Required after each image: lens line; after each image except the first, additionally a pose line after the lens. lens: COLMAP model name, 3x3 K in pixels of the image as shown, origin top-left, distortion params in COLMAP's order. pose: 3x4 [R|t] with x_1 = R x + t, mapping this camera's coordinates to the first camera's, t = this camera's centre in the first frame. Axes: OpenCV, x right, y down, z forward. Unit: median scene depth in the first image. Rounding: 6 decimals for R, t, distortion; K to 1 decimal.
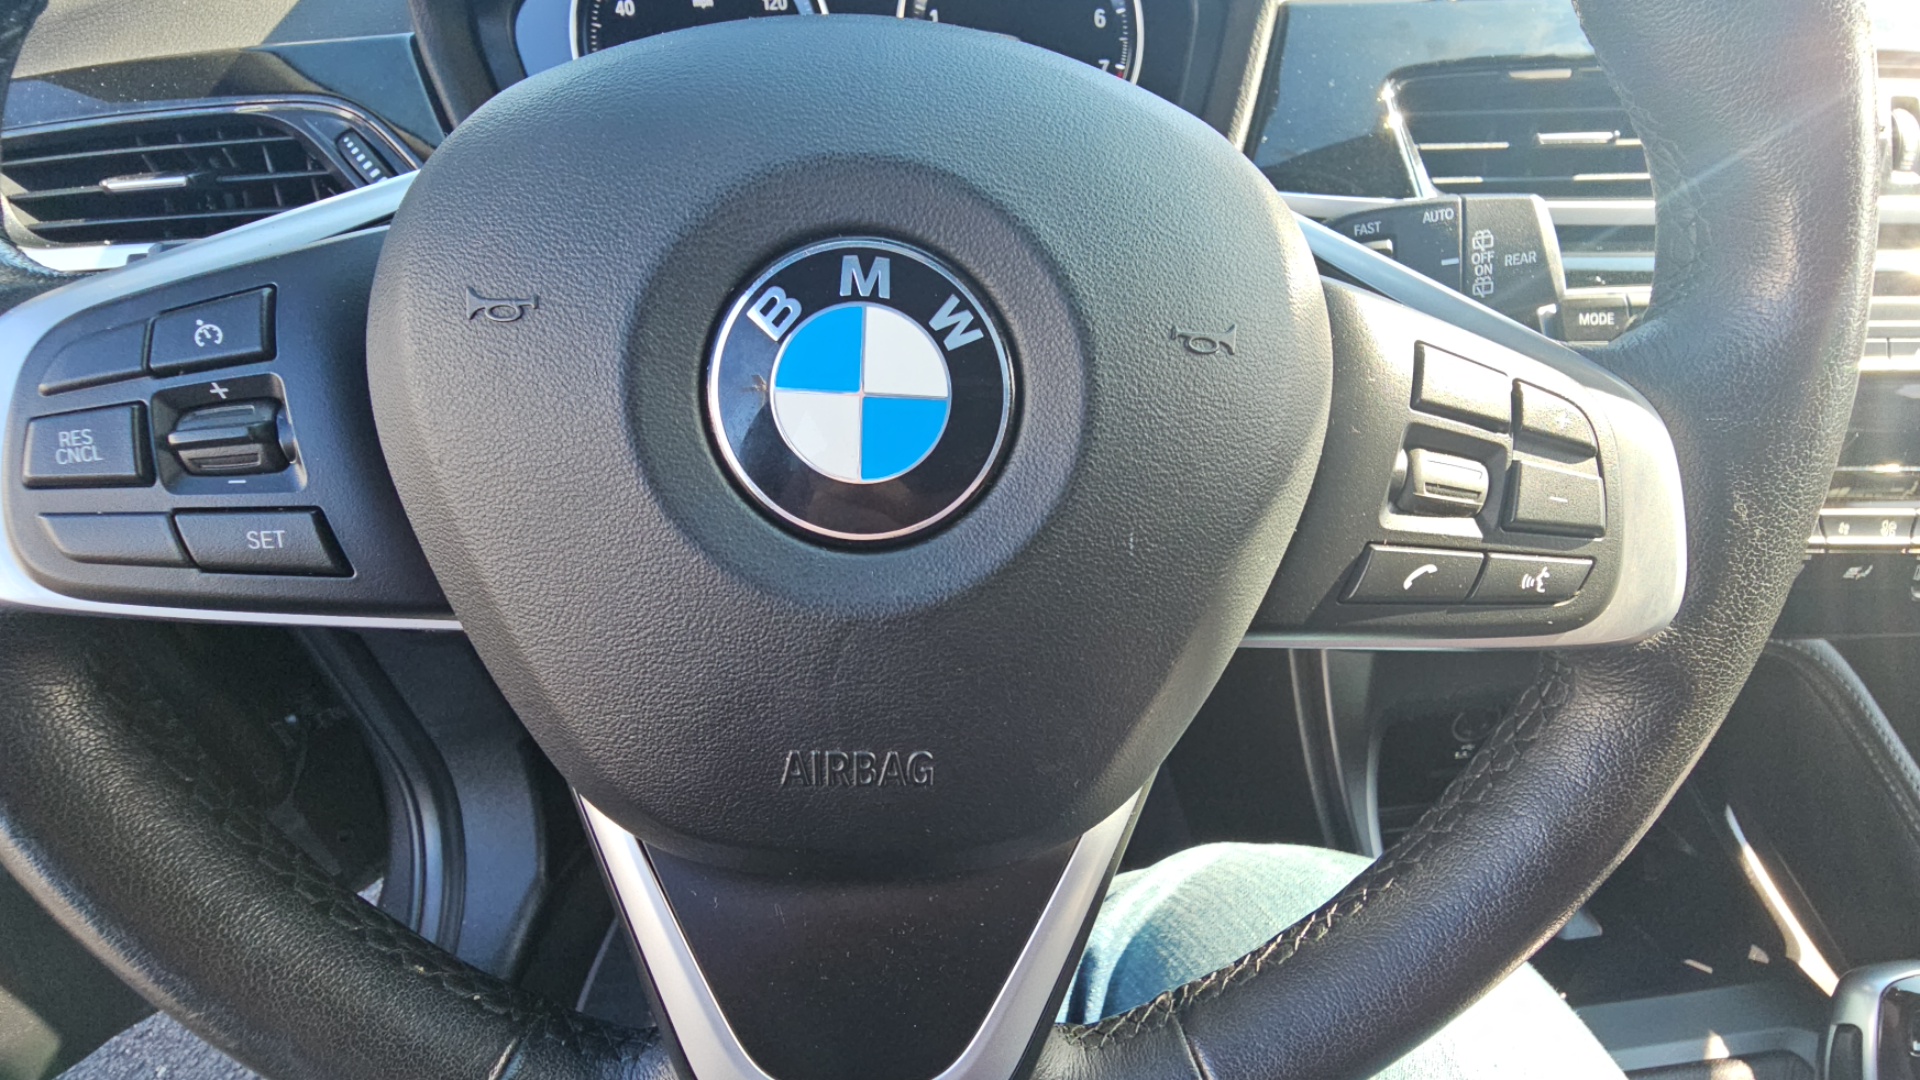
lens RADIAL K [[873.3, 0, 982.5], [0, 873.3, 543.6], [0, 0, 1]] dist [0.008620, -0.006131]
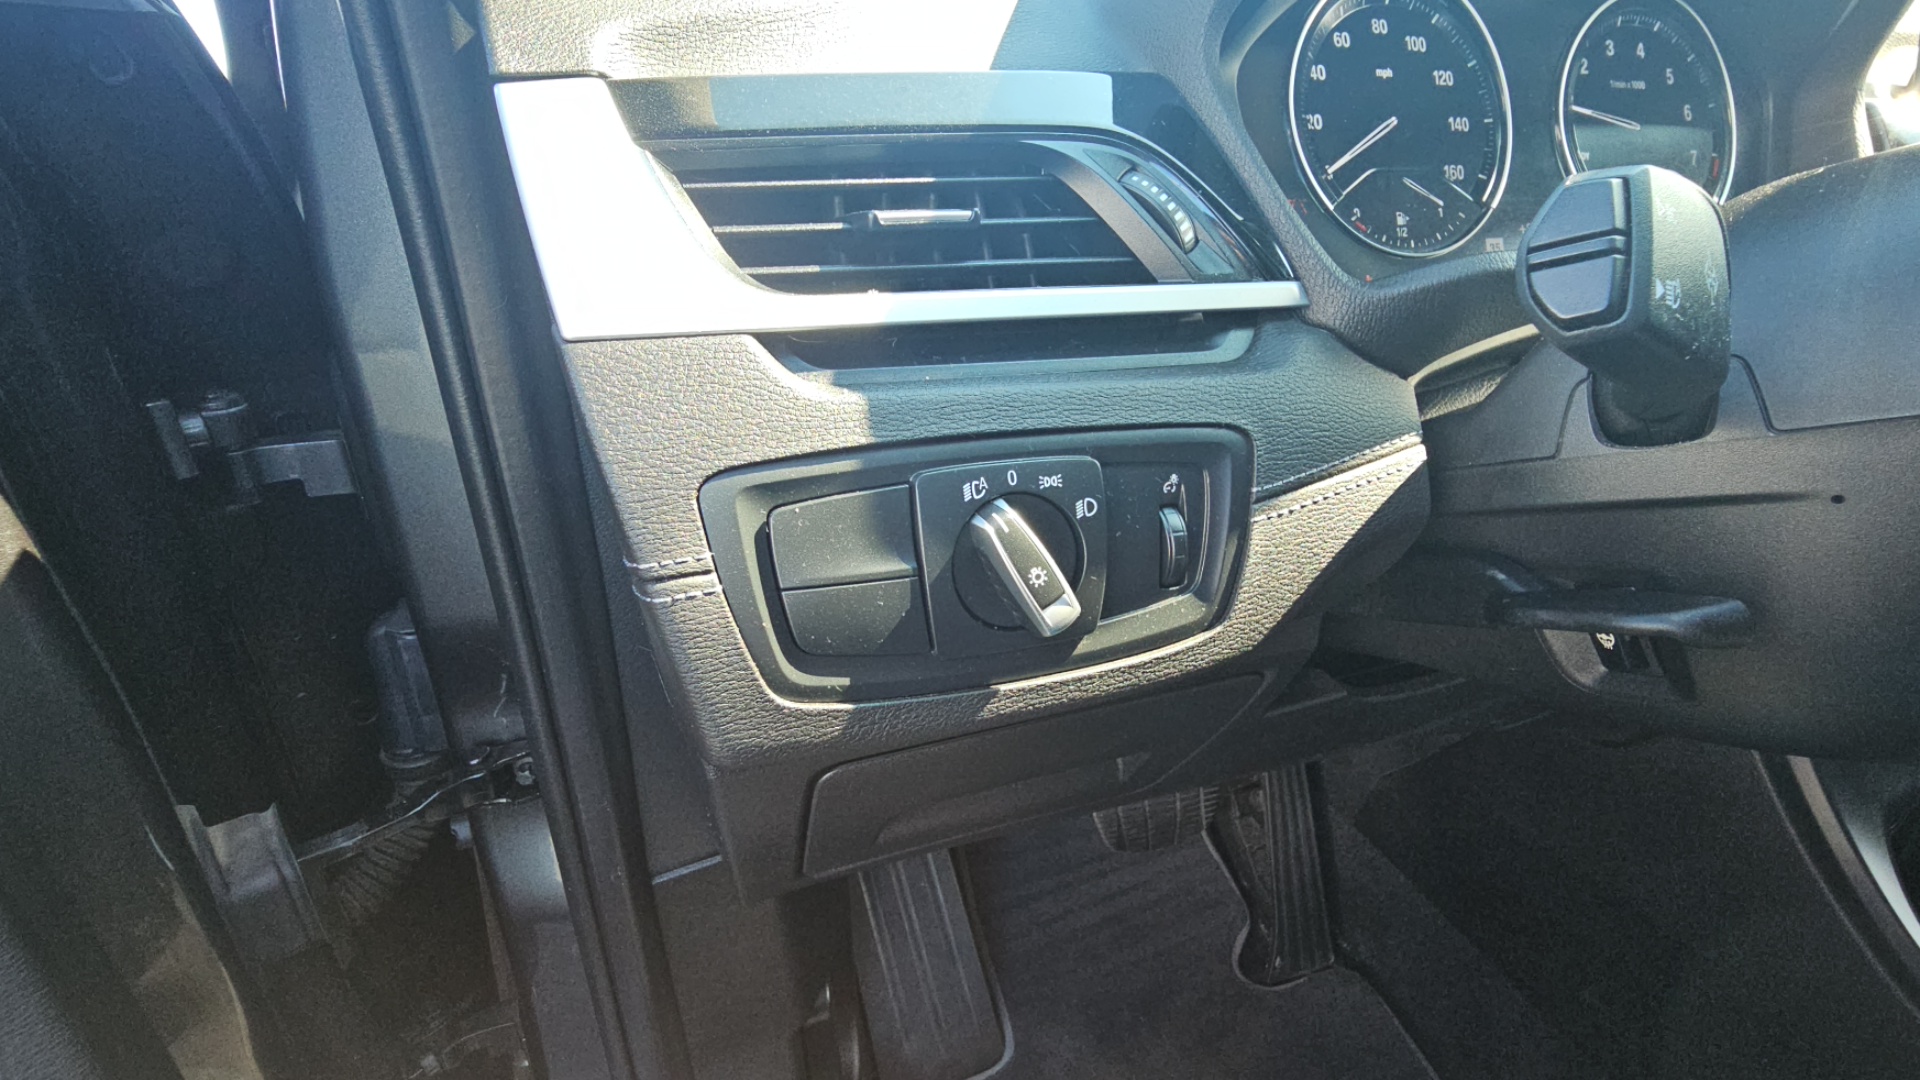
lens RADIAL K [[864.3, 0, 983.8], [0, 864.3, 543.5], [0, 0, 1]] dist [0.002786, 0.000060]
pose [[0.974148, -0.069411, 0.214983, -2.243084], [0.116907, 0.969187, -0.216818, 0.021019], [-0.193310, 0.236346, 0.952246, 0.777221]]
